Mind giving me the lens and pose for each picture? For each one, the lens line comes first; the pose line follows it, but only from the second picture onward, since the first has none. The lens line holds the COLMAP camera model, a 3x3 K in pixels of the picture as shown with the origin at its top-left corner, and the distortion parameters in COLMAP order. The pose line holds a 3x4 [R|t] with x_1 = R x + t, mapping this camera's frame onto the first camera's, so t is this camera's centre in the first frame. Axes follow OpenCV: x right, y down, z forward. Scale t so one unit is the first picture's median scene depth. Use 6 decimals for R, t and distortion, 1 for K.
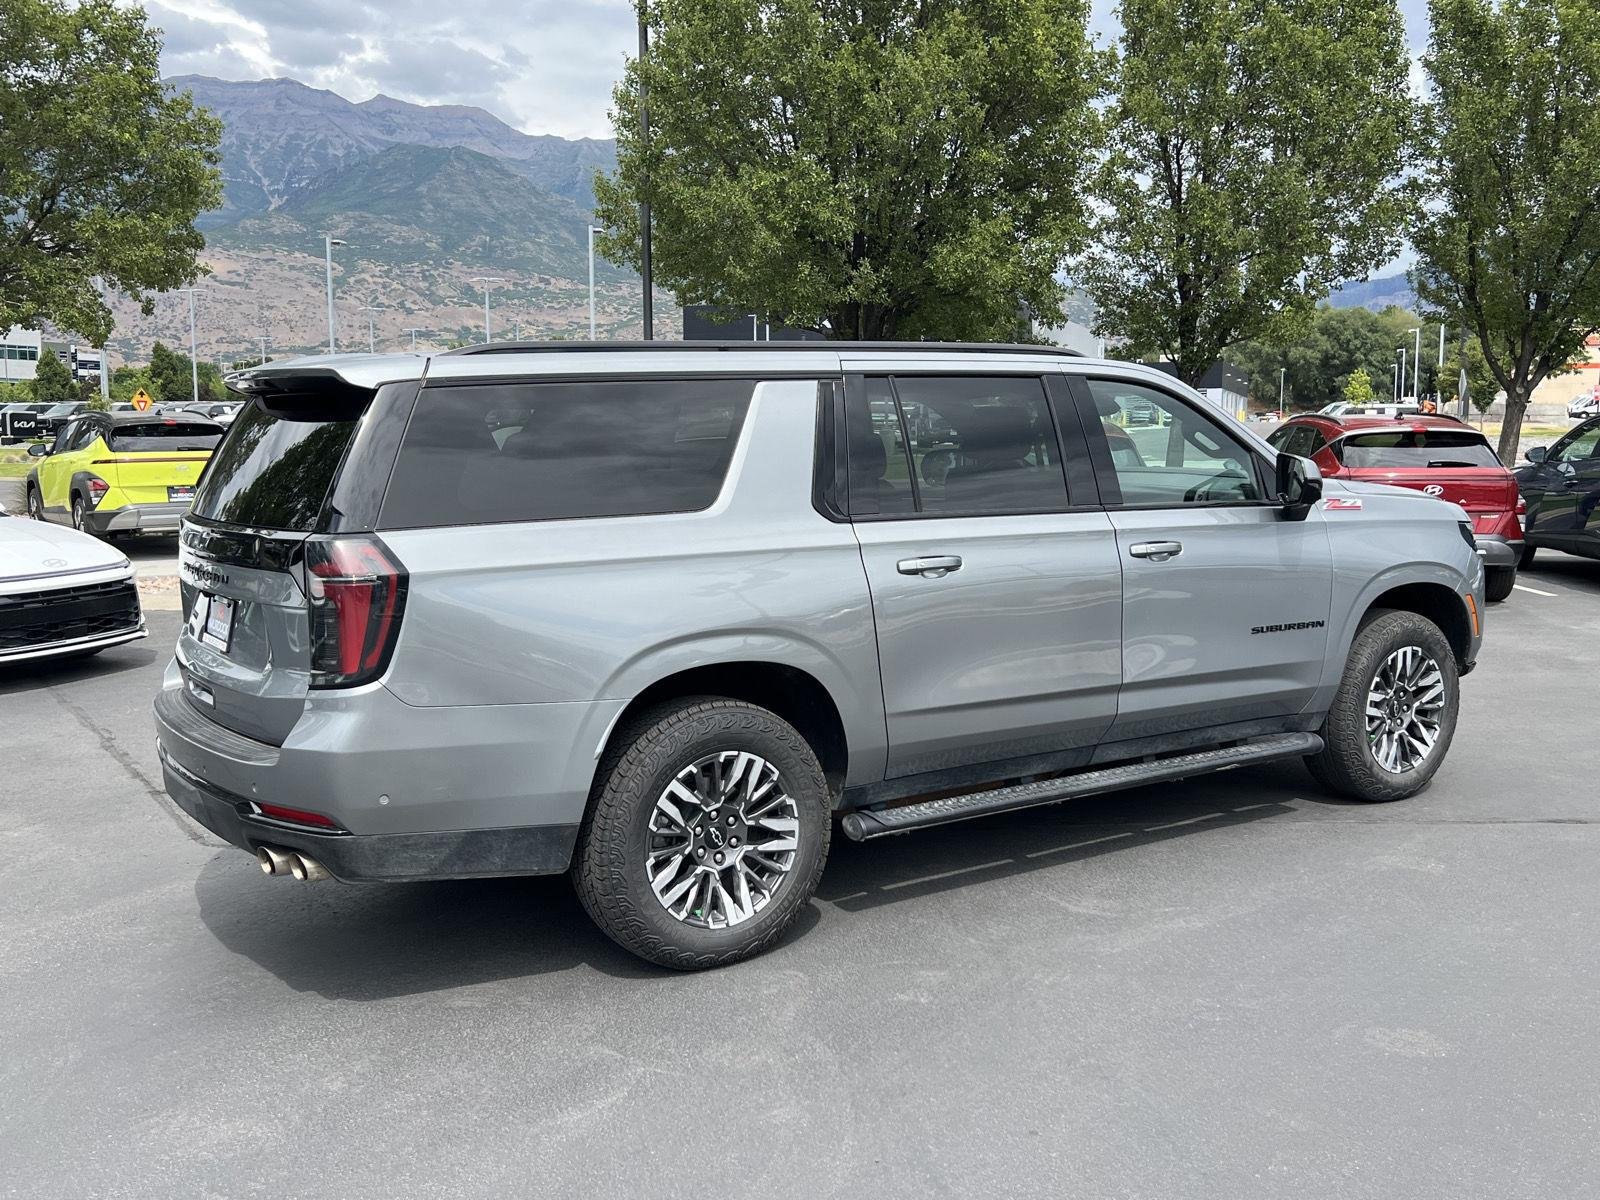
lens RADIAL K [[1539.3, 0, 784.4], [0, 1539.3, 602.7], [0, 0, 1]] dist [0.089828, -0.184383]
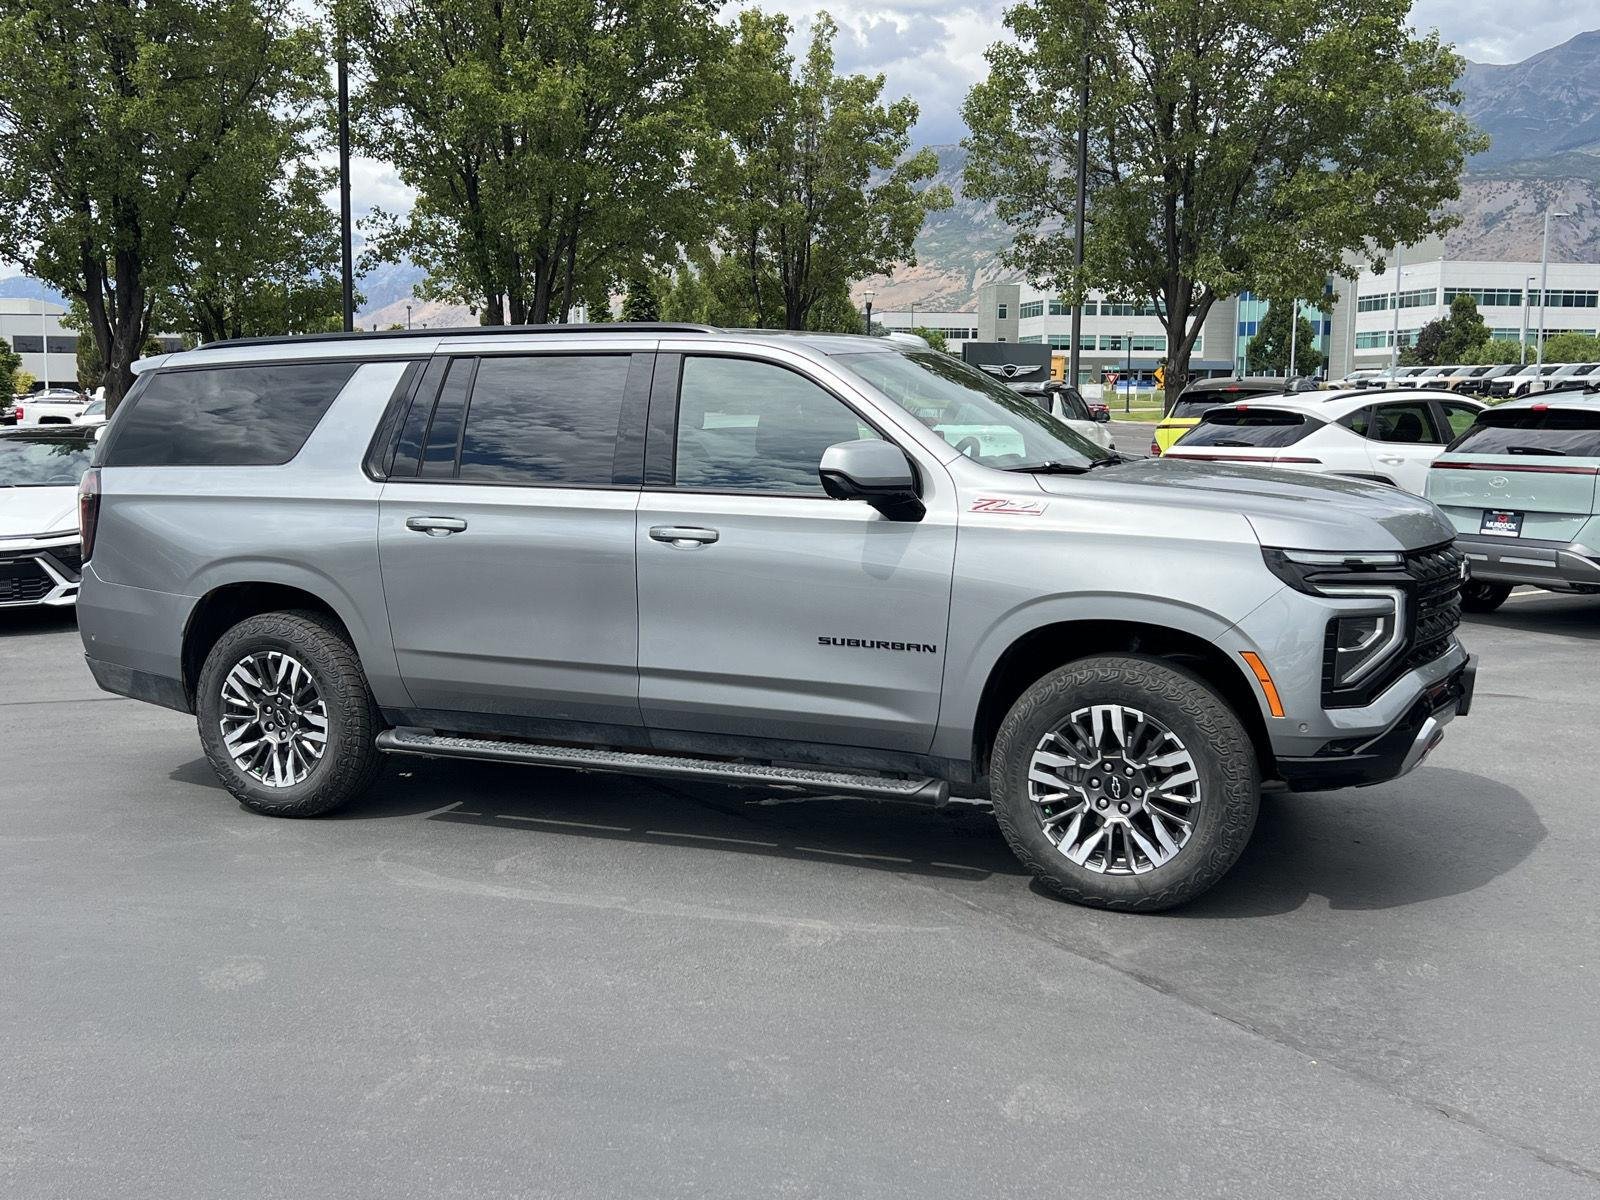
lens RADIAL K [[1740.8, 0, 800.0], [0, 1740.8, 600.0], [0, 0, 1]] dist [0.051241, -0.006186]
pose [[0.523341, 0.106903, -0.845391, 1.199286], [-0.100133, 0.992941, 0.063574, -0.070380], [0.846220, 0.051381, 0.530351, 0.498056]]
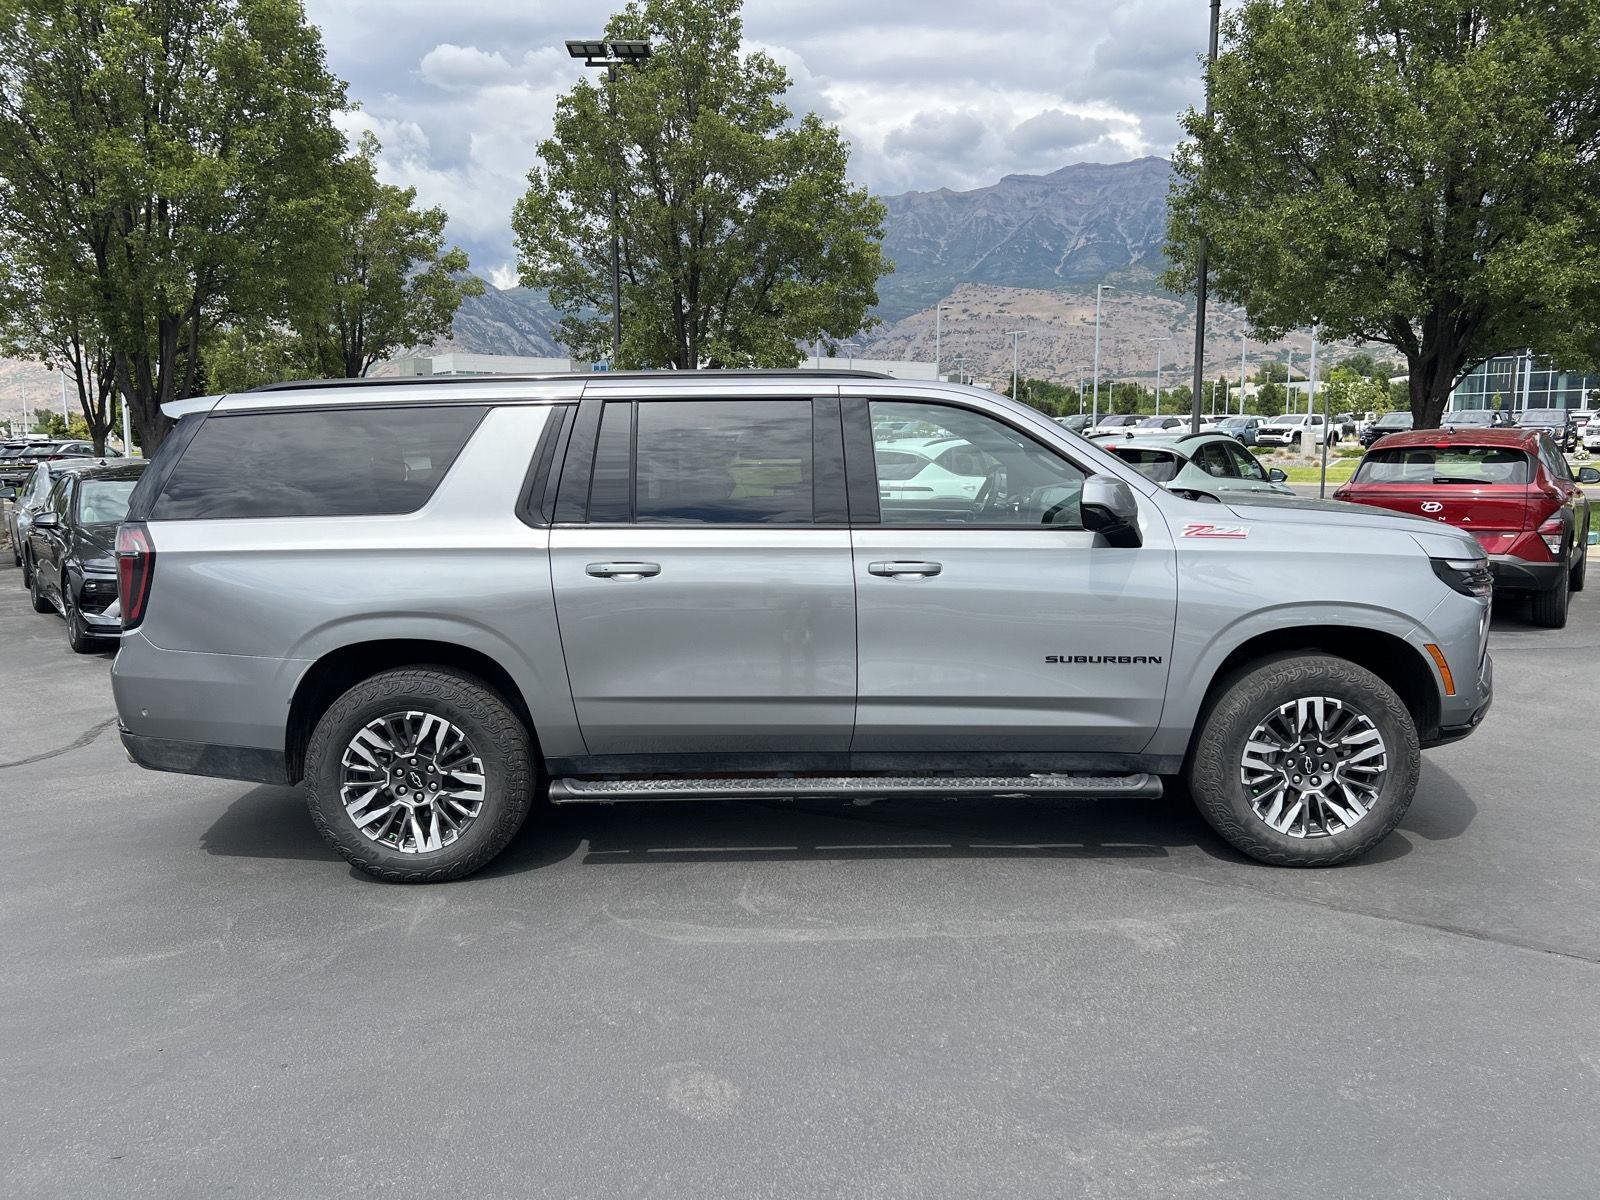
lens RADIAL K [[1240.2, 0, 800.0], [0, 1240.2, 600.0], [0, 0, 1]] dist [0.046712, -0.092039]
pose [[0.833096, 0.073669, -0.548201, 0.633101], [-0.063485, 0.997277, 0.037539, -0.040554], [0.549474, 0.003529, 0.835504, 0.287230]]
